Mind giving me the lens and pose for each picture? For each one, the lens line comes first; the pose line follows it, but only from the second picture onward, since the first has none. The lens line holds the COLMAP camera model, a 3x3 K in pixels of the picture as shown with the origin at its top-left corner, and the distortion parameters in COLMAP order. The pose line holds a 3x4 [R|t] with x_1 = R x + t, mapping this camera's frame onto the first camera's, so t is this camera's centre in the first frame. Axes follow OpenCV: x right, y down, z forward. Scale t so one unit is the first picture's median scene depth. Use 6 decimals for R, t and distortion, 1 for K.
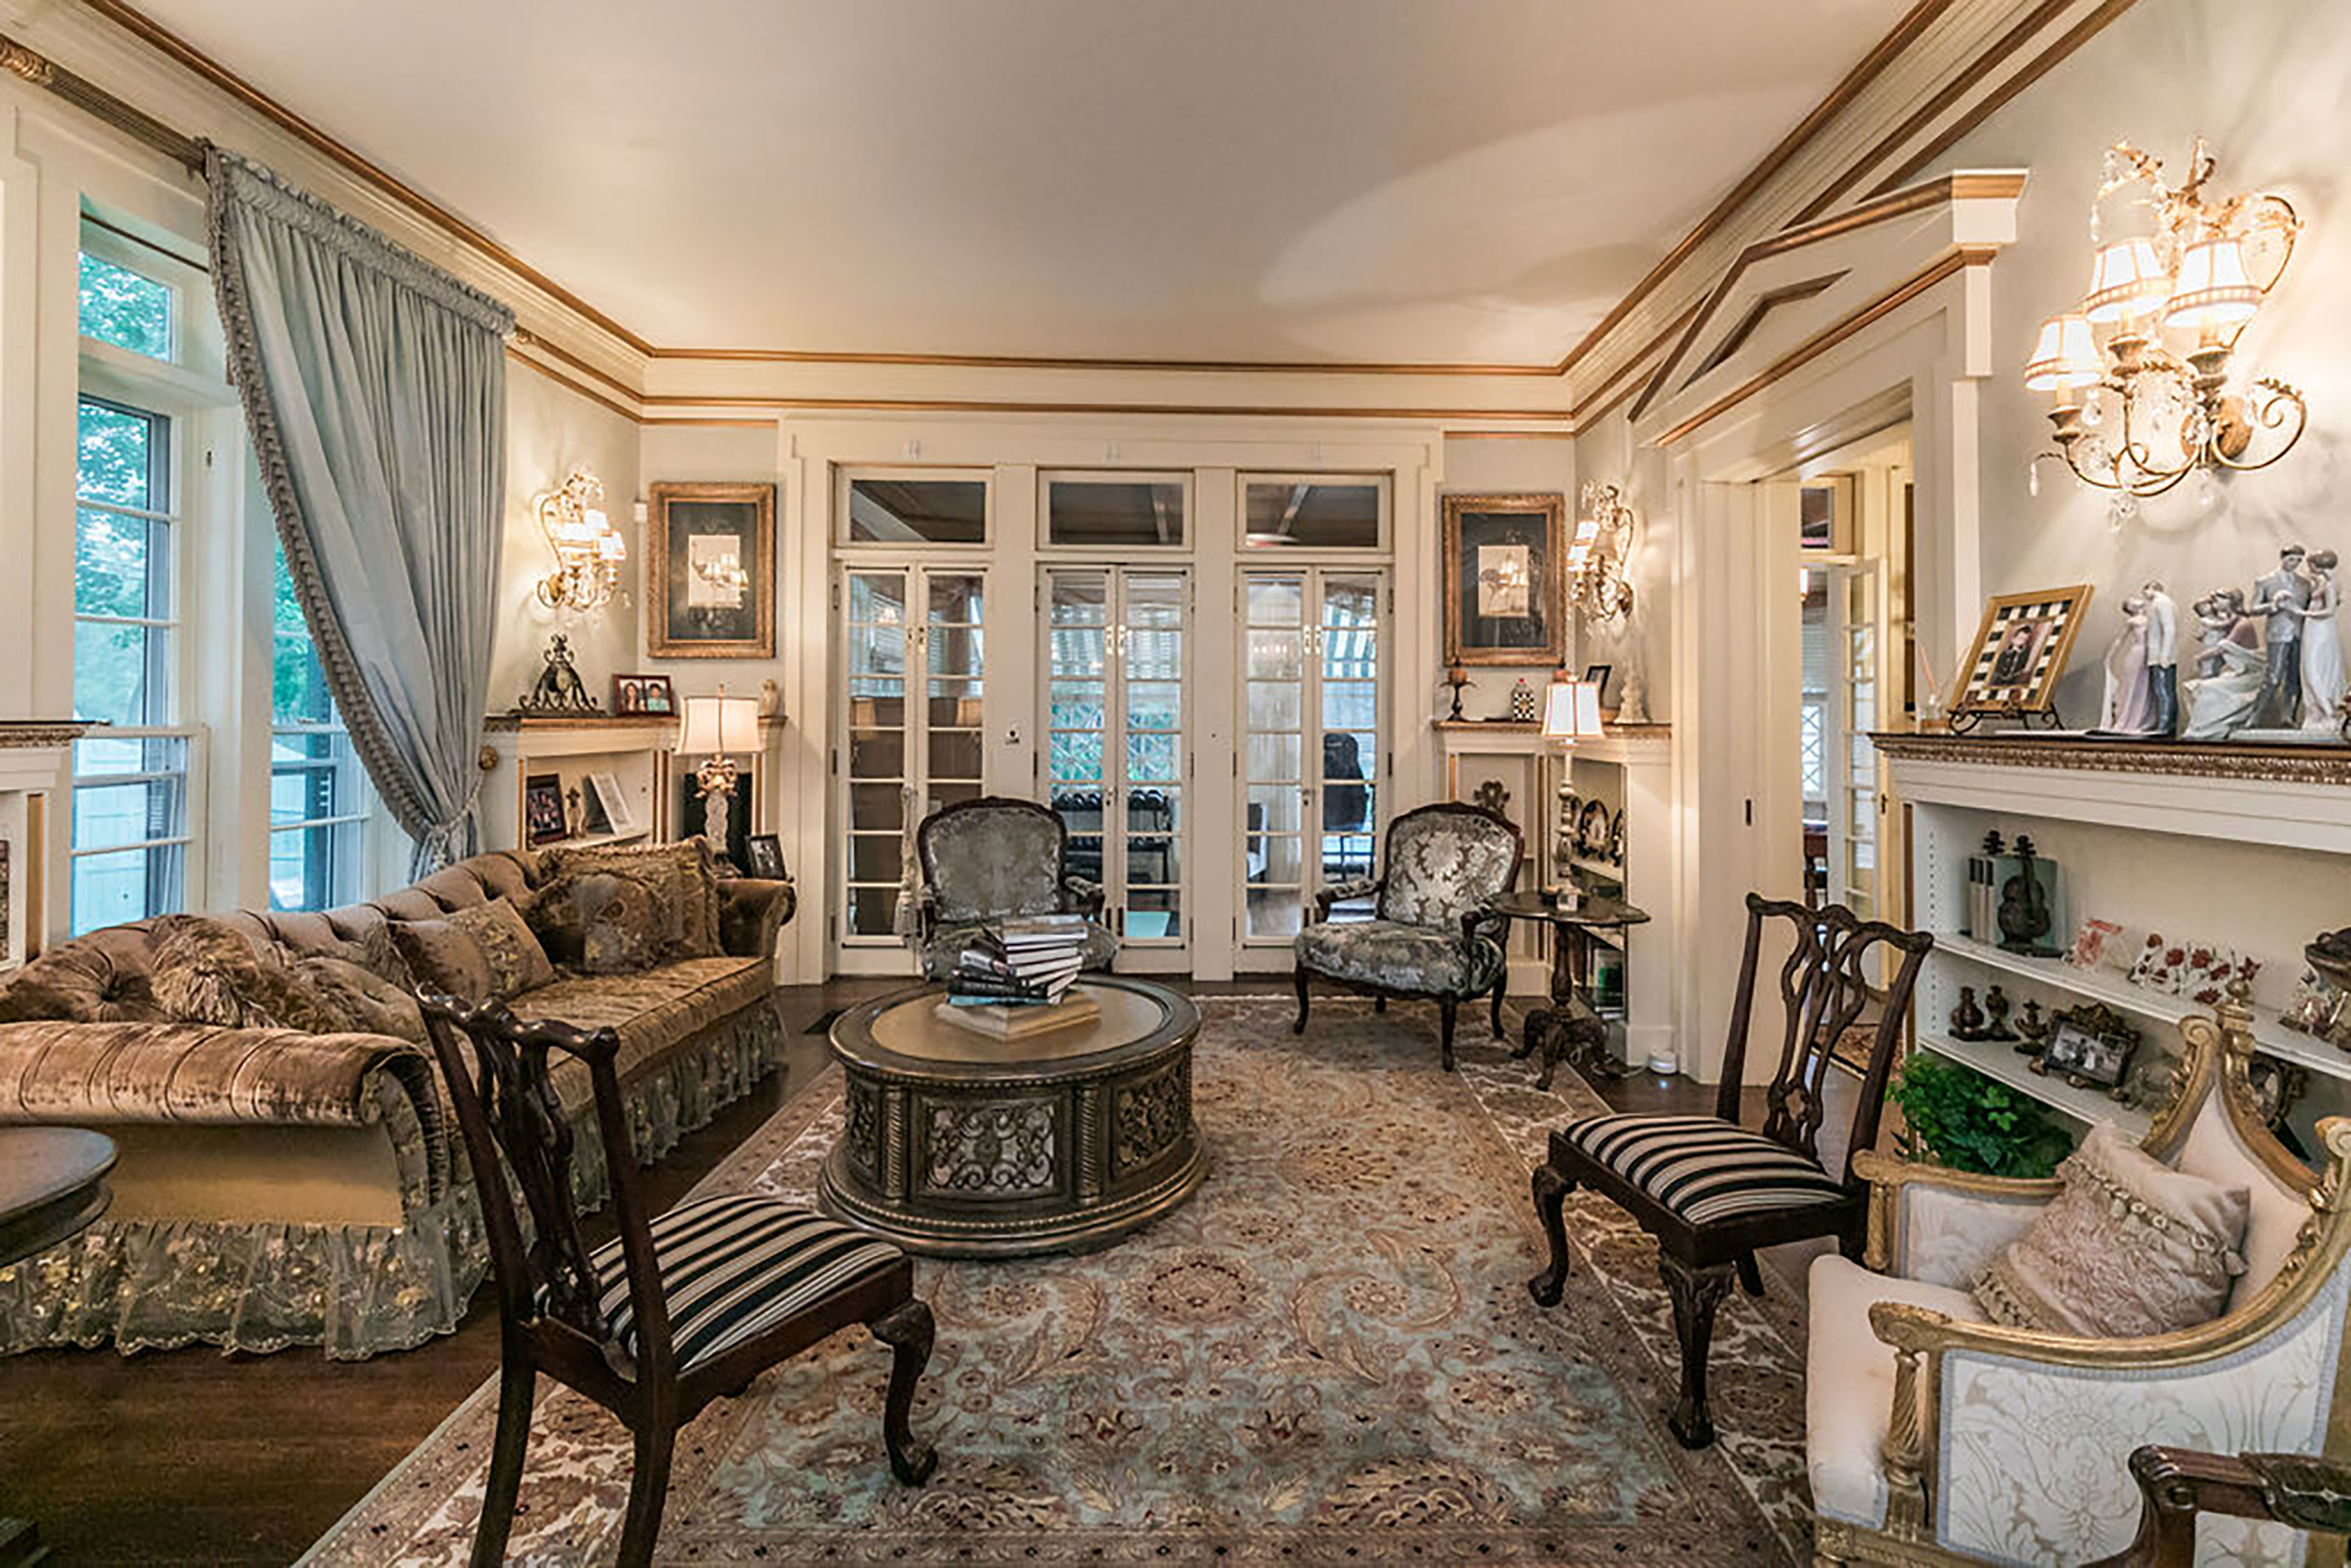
lens RADIAL K [[1080.1, 0, 1190.9], [0, 1080.1, 690.1], [0, 0, 1]] dist [0.006835, 0.000435]
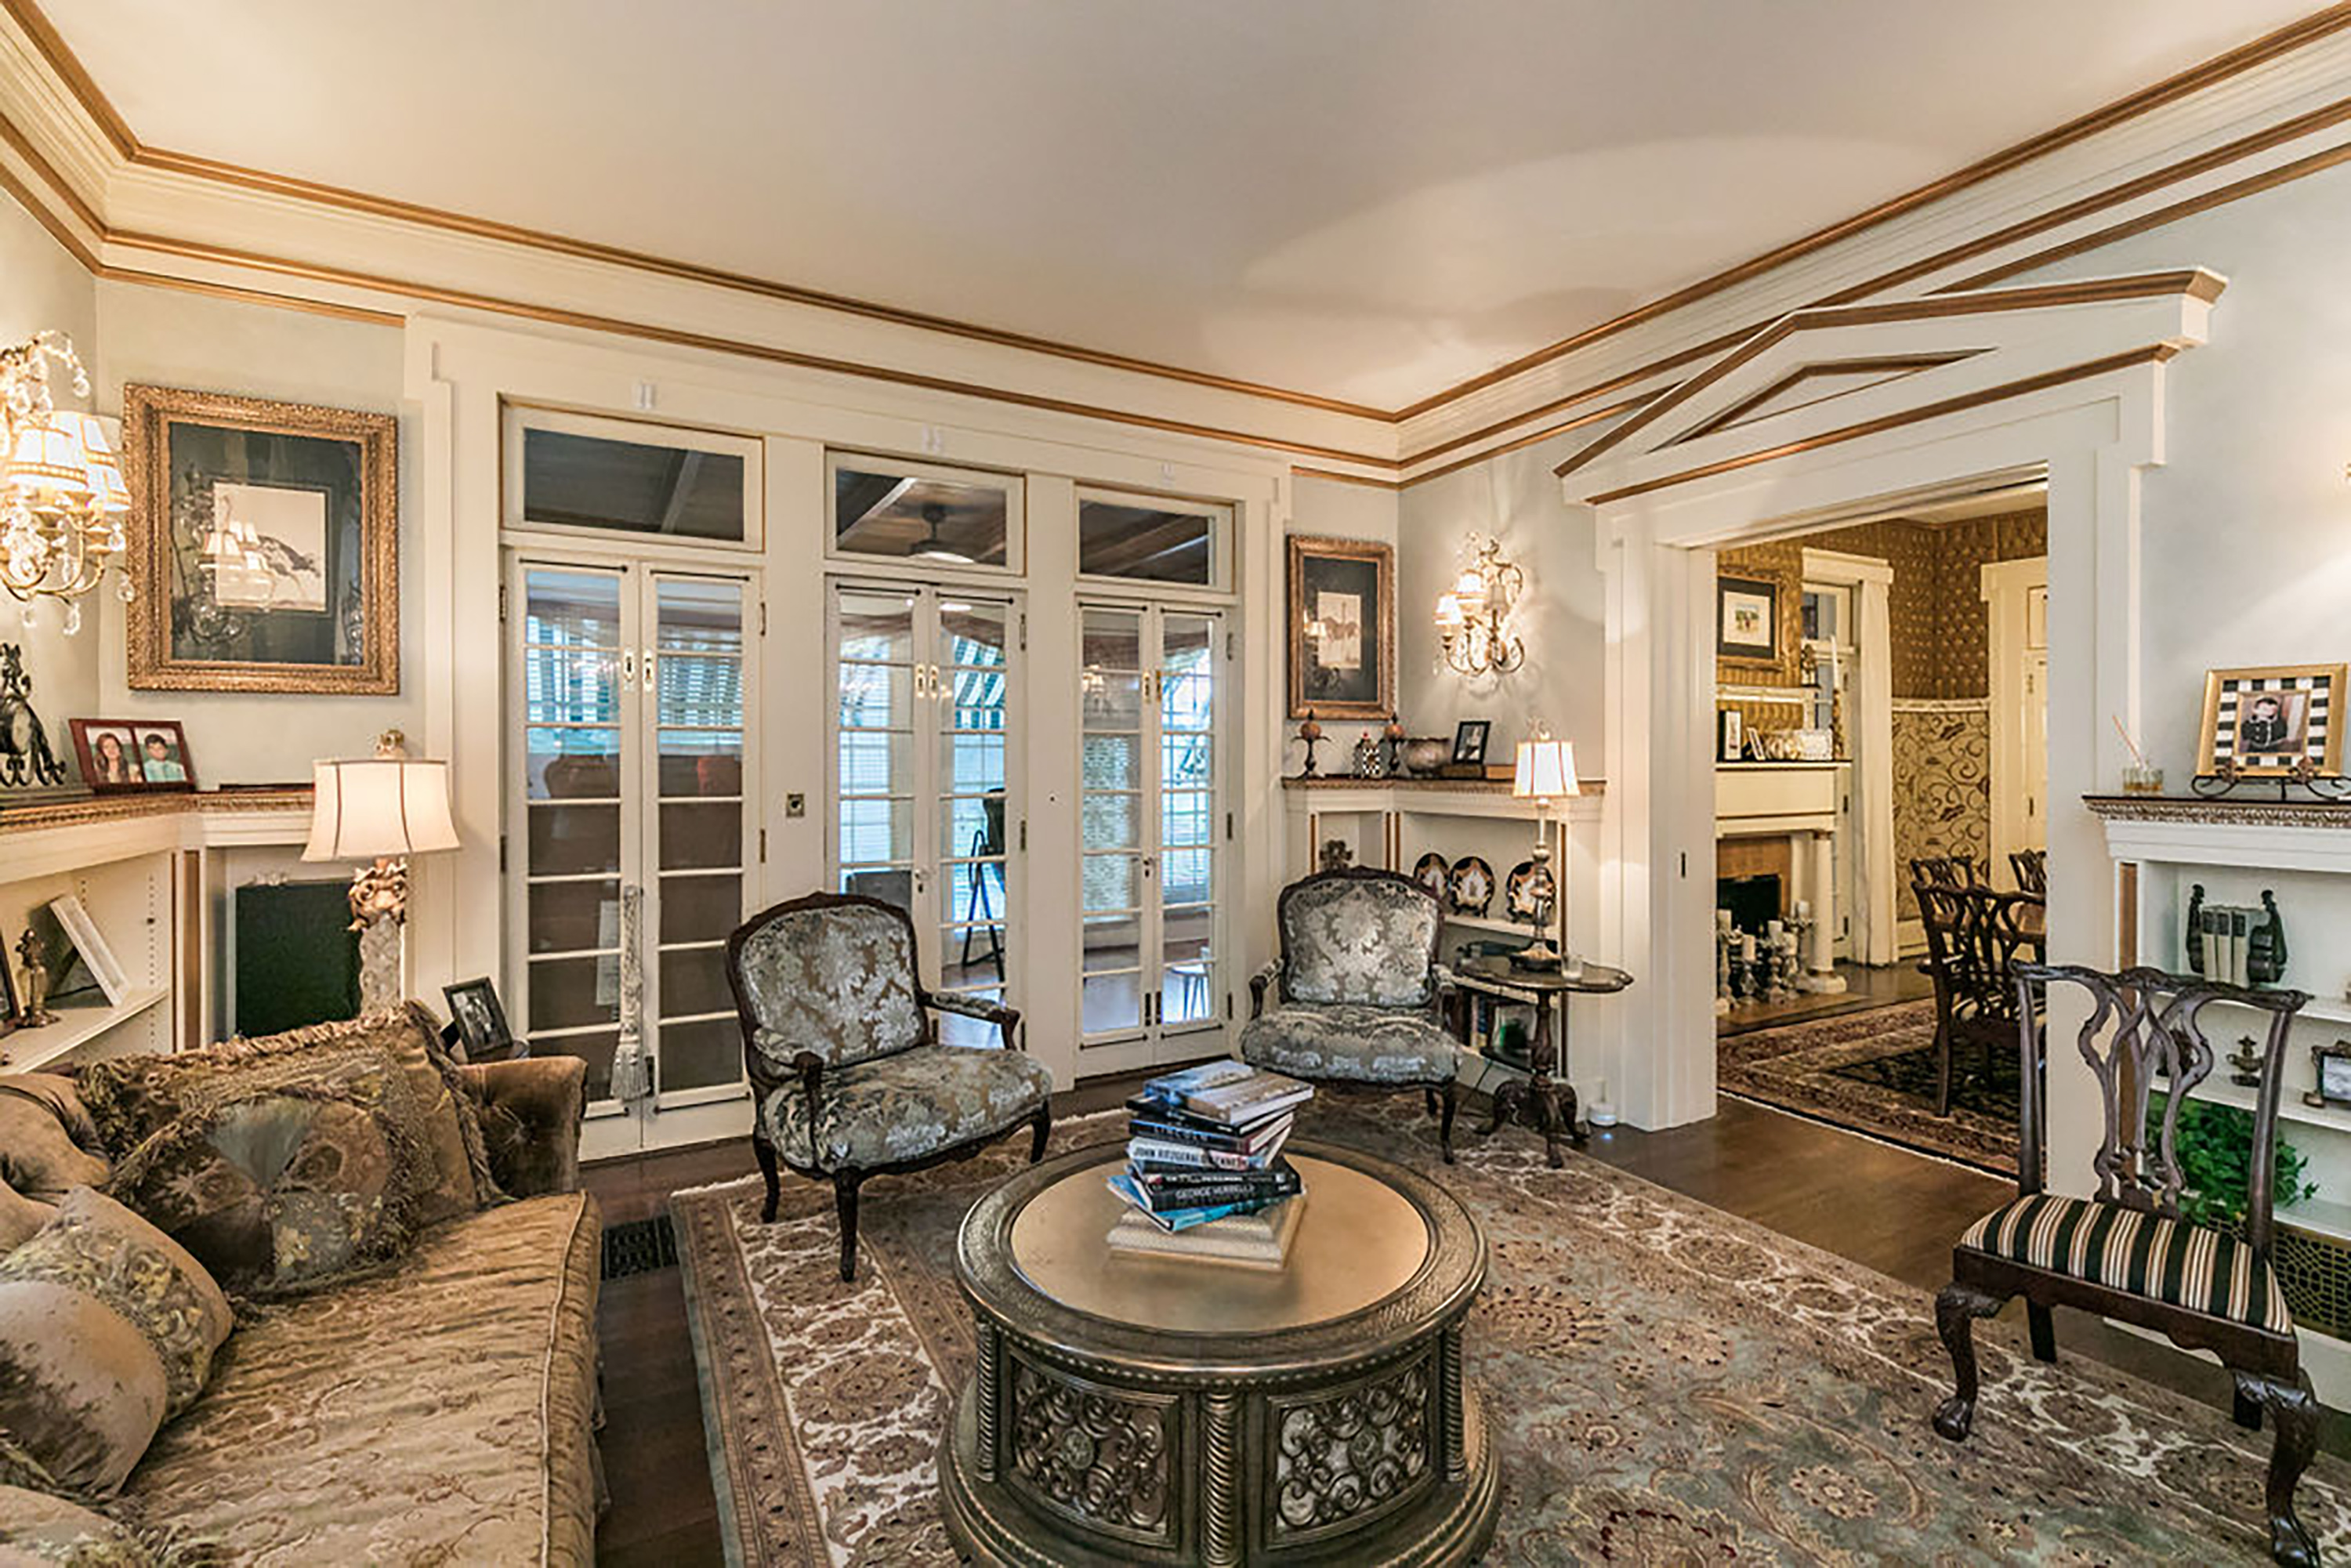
lens RADIAL K [[1080.1, 0, 1204.4], [0, 1080.1, 758.3], [0, 0, 1]] dist [0.006835, 0.000435]
pose [[0.877674, -0.006595, 0.479212, -0.291635], [-0.003368, 0.999796, 0.019927, -0.006935], [-0.479245, -0.019103, 0.877473, 0.231120]]
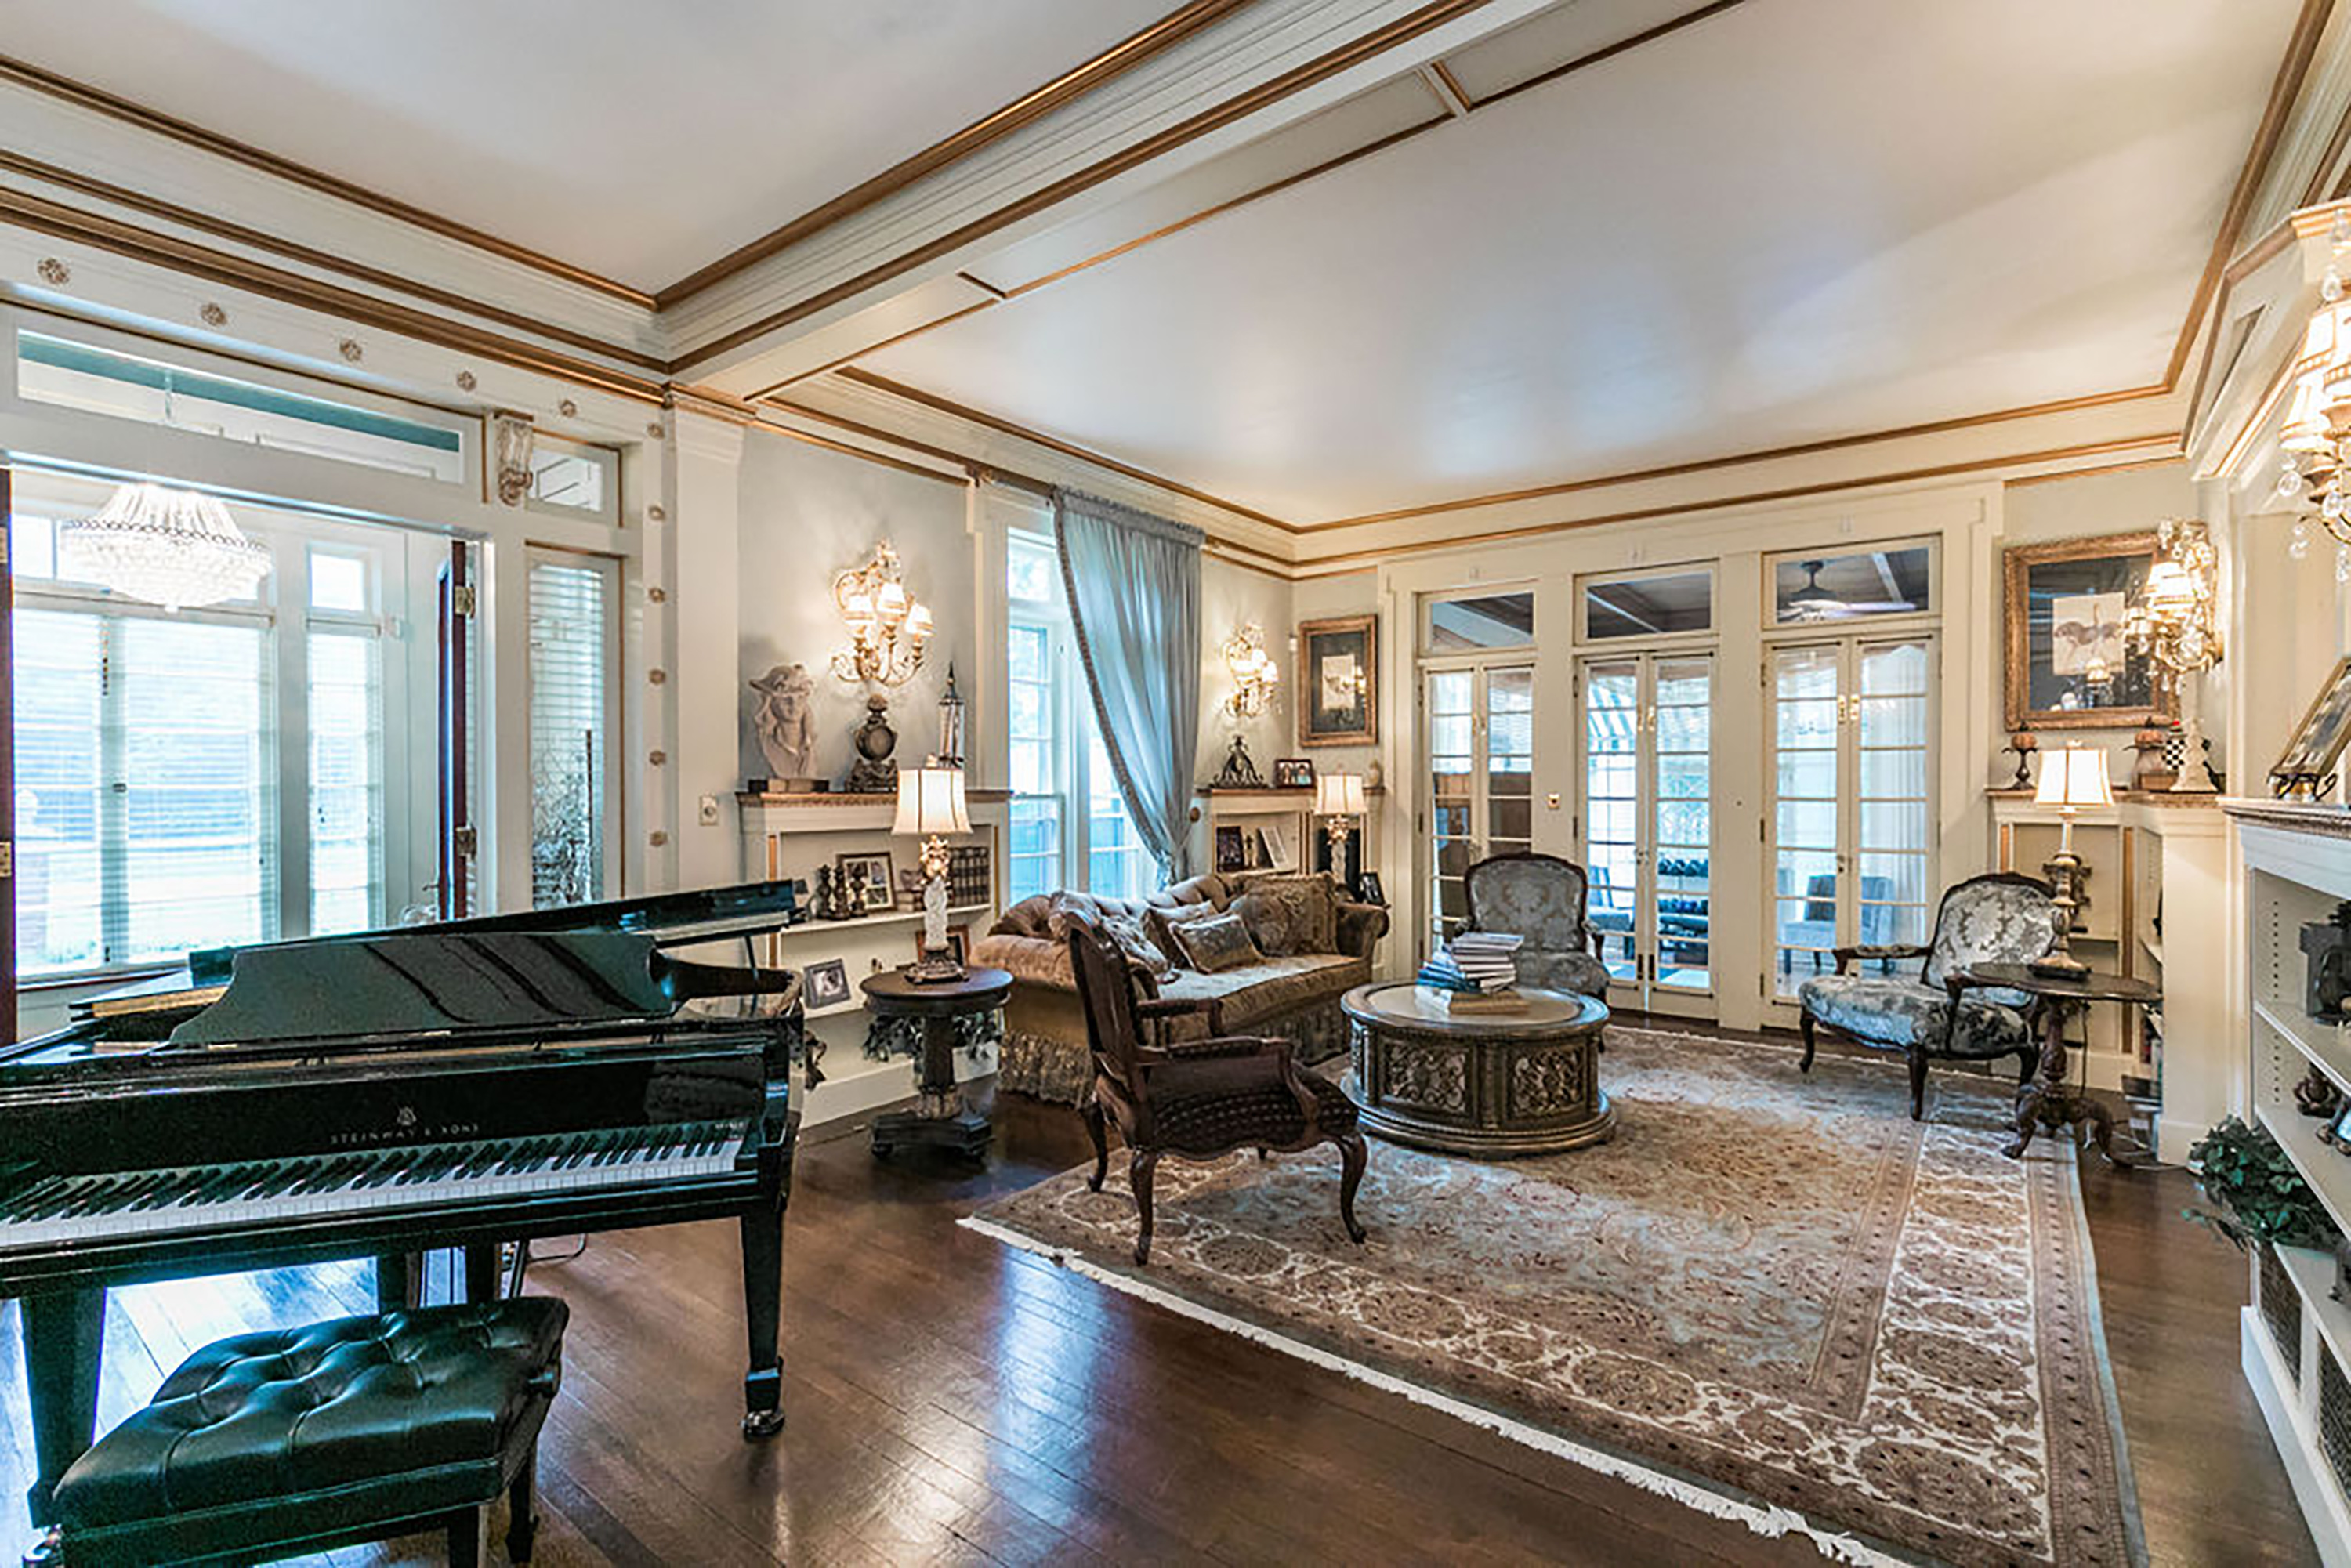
lens RADIAL K [[1080.1, 0, 1170.7], [0, 1080.1, 780.4], [0, 0, 1]] dist [0.006835, 0.000435]
pose [[0.765125, -0.009509, -0.643812, 0.296151], [0.020110, 0.999756, 0.009134, -0.002108], [0.643568, -0.019936, 0.765129, -0.204707]]
